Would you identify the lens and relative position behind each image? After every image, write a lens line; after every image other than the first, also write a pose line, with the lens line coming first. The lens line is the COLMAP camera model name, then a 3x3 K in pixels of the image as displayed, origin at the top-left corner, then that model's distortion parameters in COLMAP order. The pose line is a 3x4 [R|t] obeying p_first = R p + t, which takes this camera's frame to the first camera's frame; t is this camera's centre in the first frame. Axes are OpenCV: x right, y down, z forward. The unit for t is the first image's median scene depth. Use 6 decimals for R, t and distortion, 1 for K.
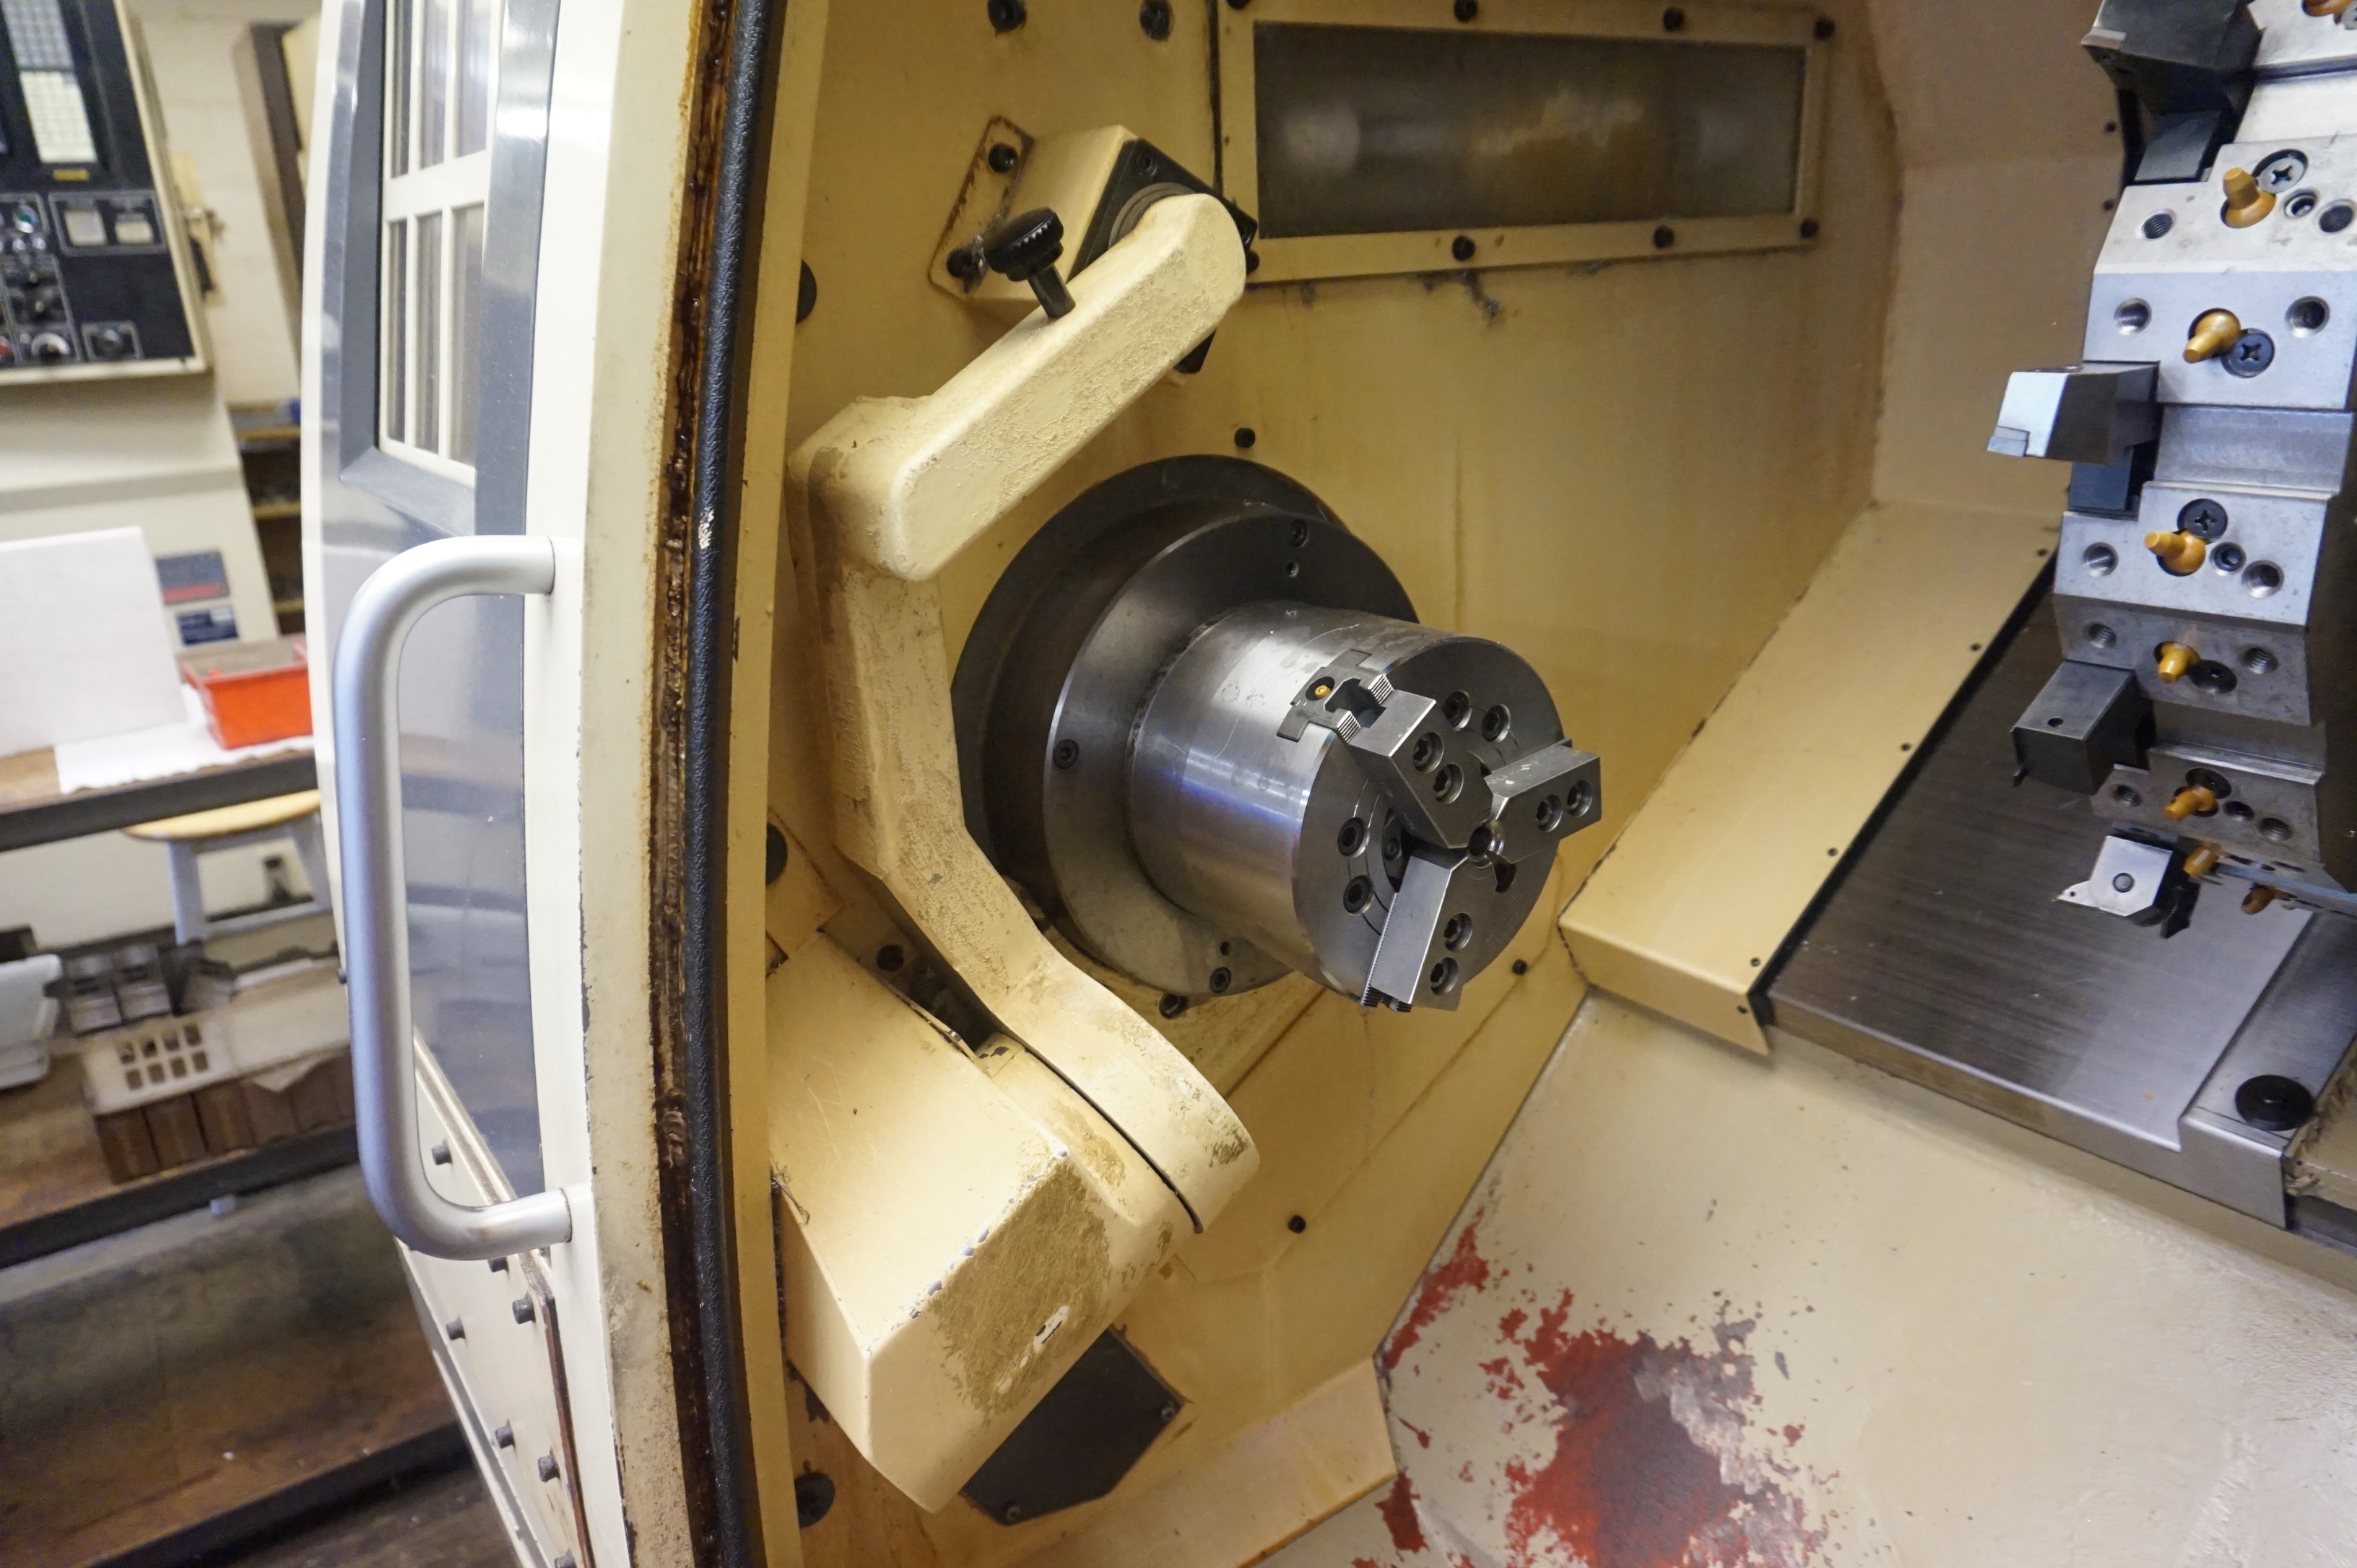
lens RADIAL K [[1601.7, 0, 1174.8], [0, 1601.7, 755.3], [0, 0, 1]] dist [-0.037184, 0.021776]
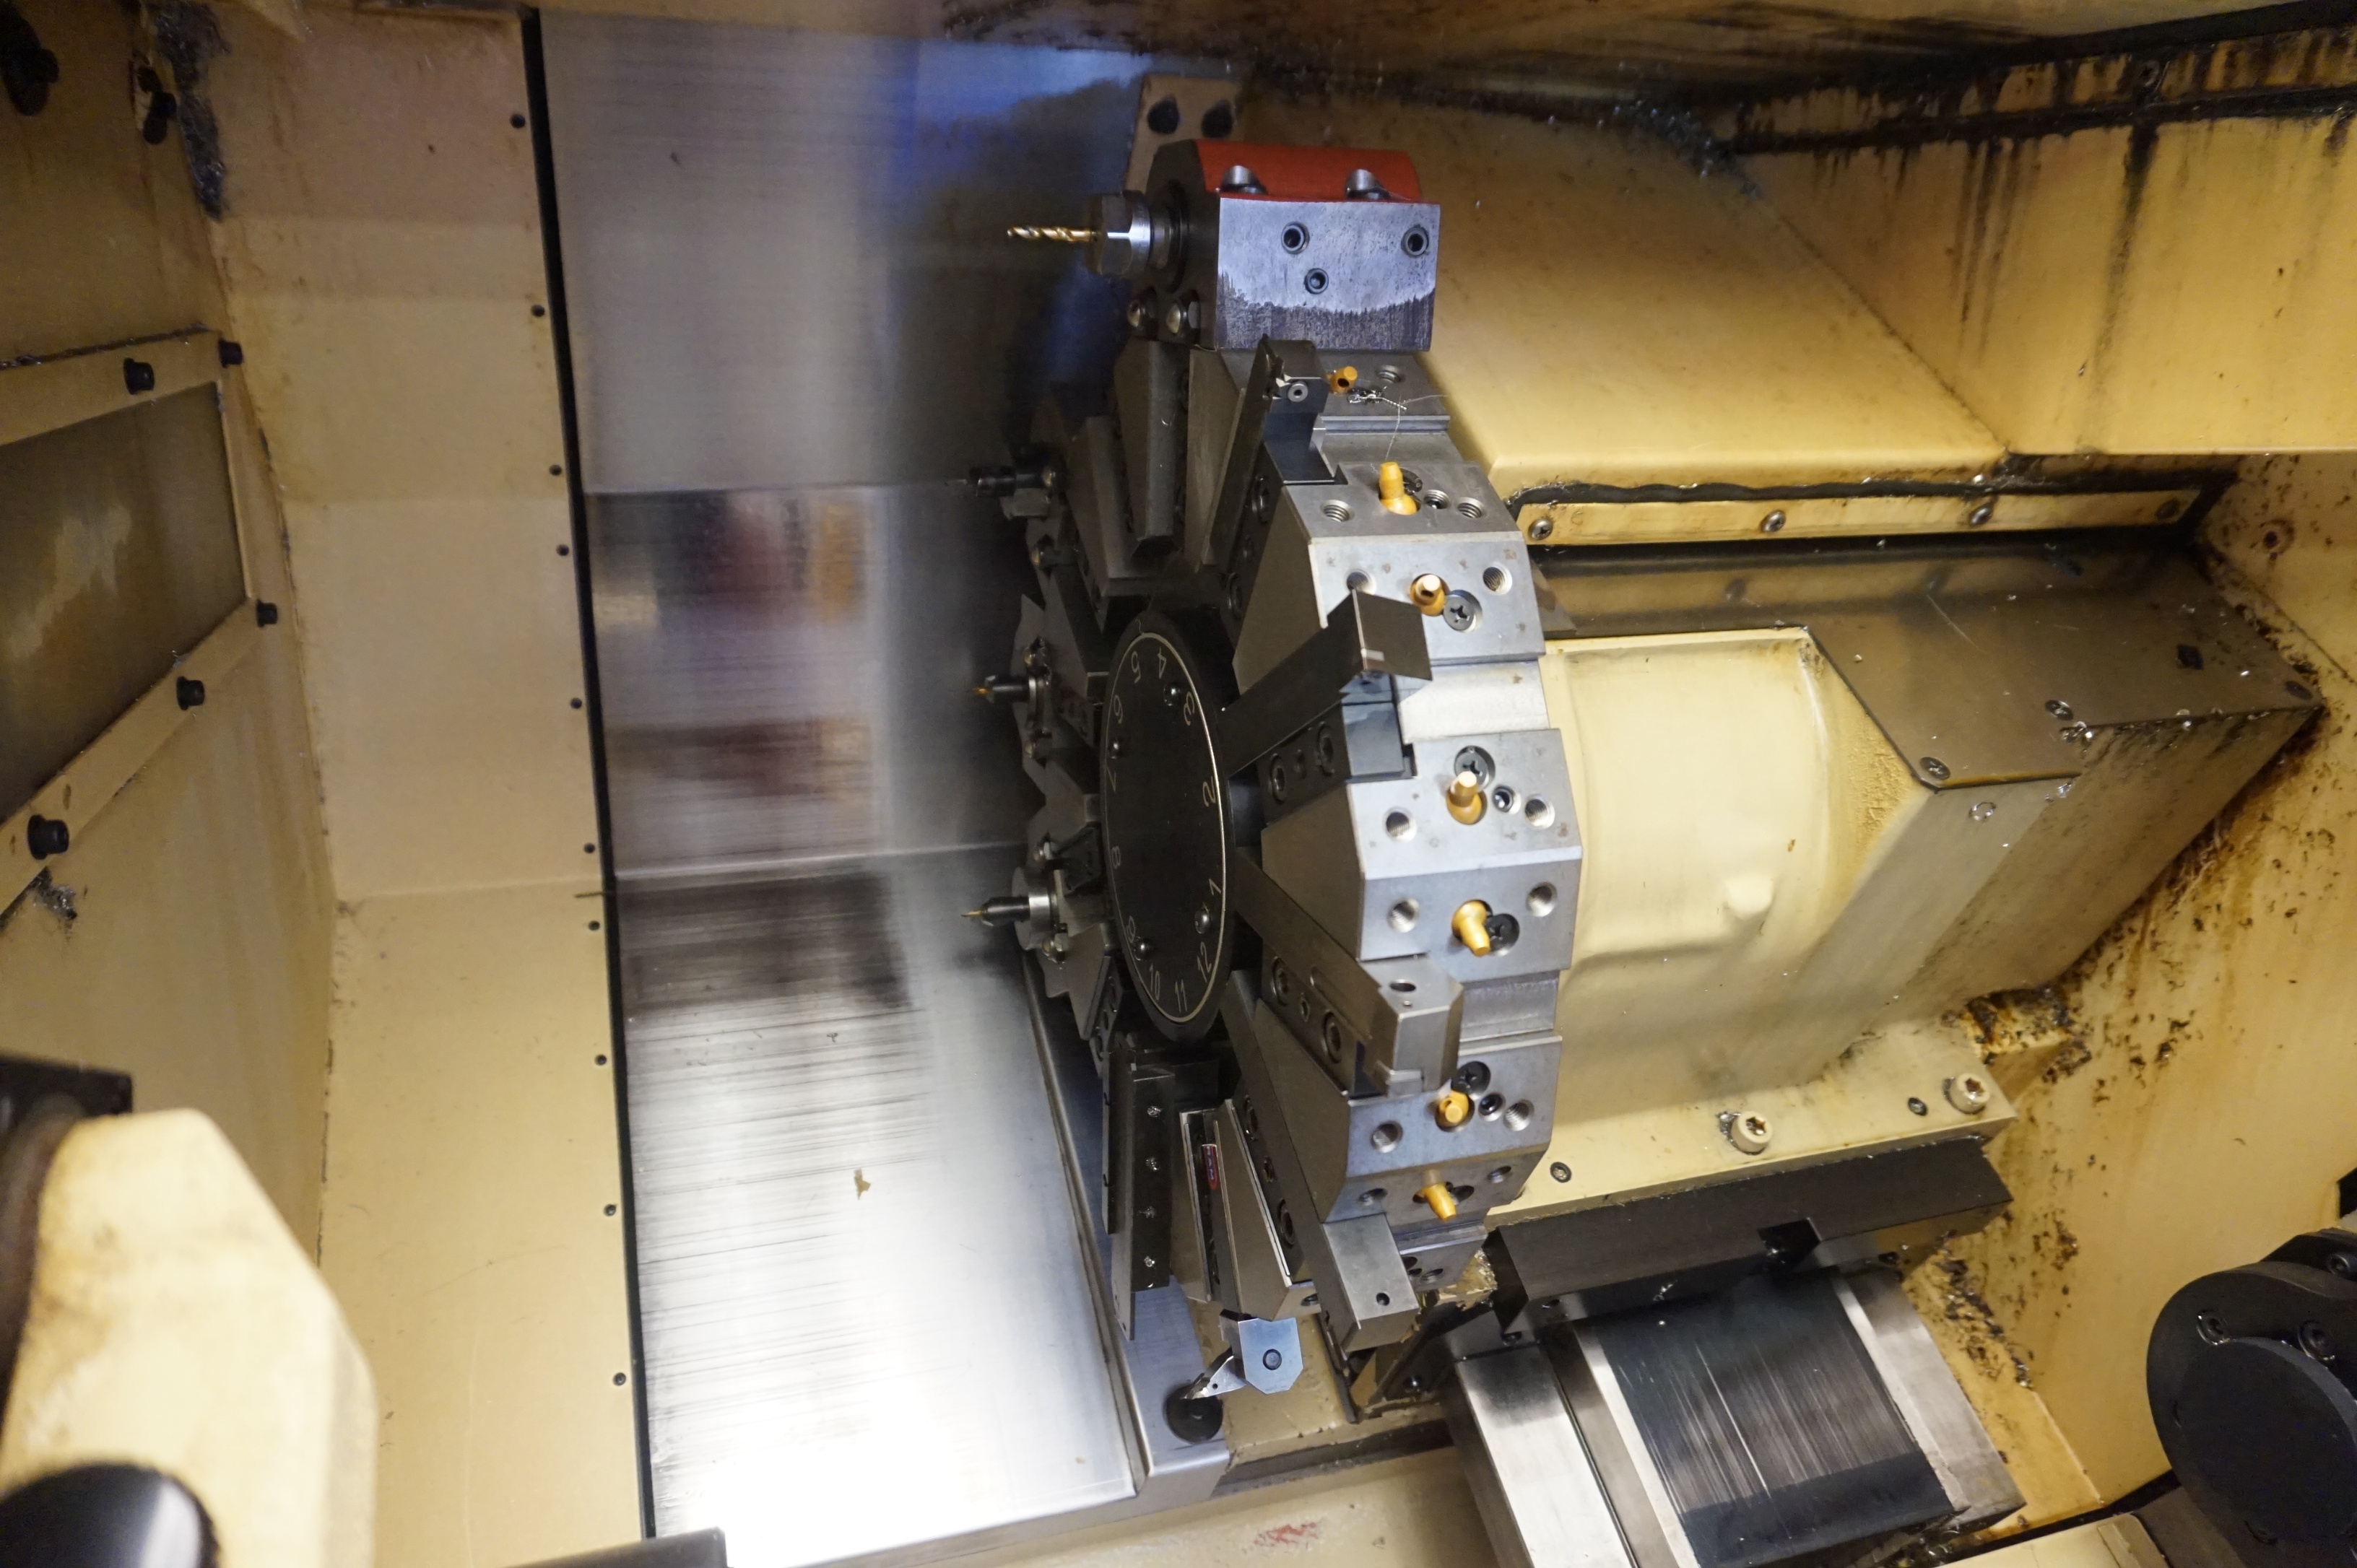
lens RADIAL K [[1601.7, 0, 1174.8], [0, 1601.7, 755.3], [0, 0, 1]] dist [-0.037184, 0.021776]
pose [[0.288247, -0.226587, 0.930361, -0.347975], [0.249076, 0.955897, 0.155637, -0.561688], [-0.924595, 0.186869, 0.331971, 0.774075]]
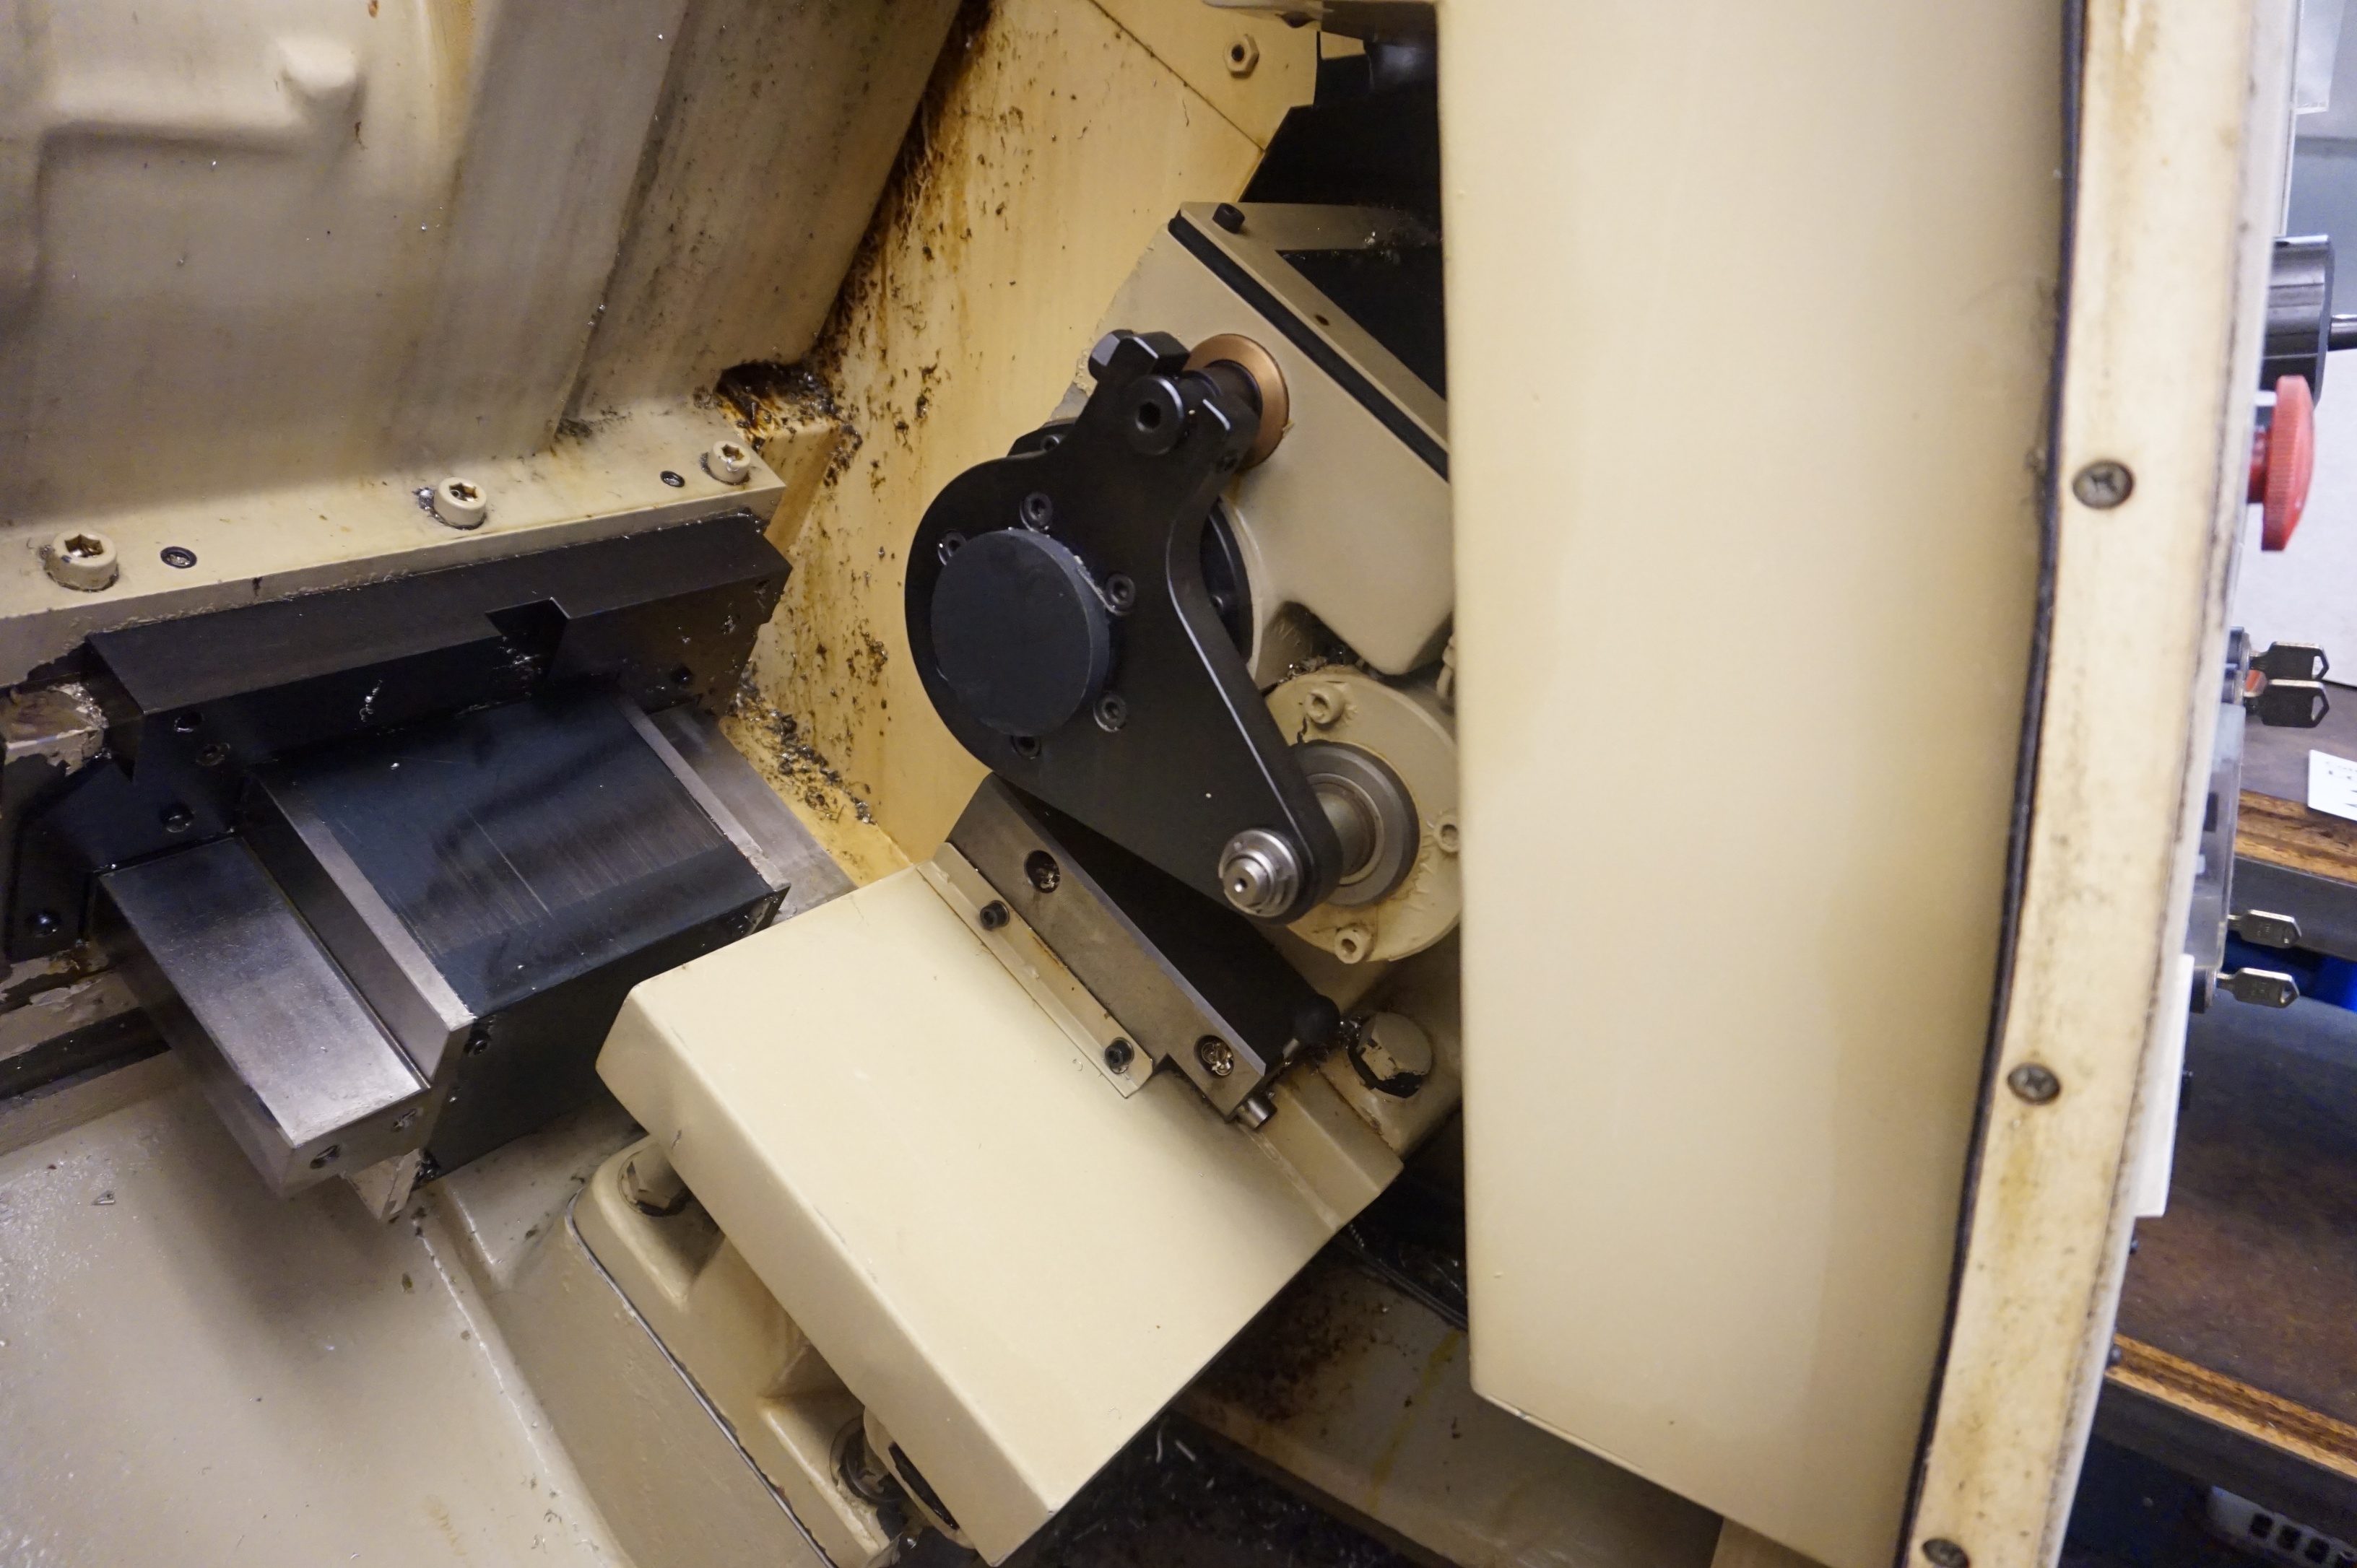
lens RADIAL K [[1601.7, 0, 1174.8], [0, 1601.7, 755.3], [0, 0, 1]] dist [-0.037184, 0.021776]
pose [[-0.352997, -0.311445, 0.882267, -0.224979], [0.230281, 0.885043, 0.404561, -0.172940], [-0.906843, 0.345978, -0.240697, 0.719754]]
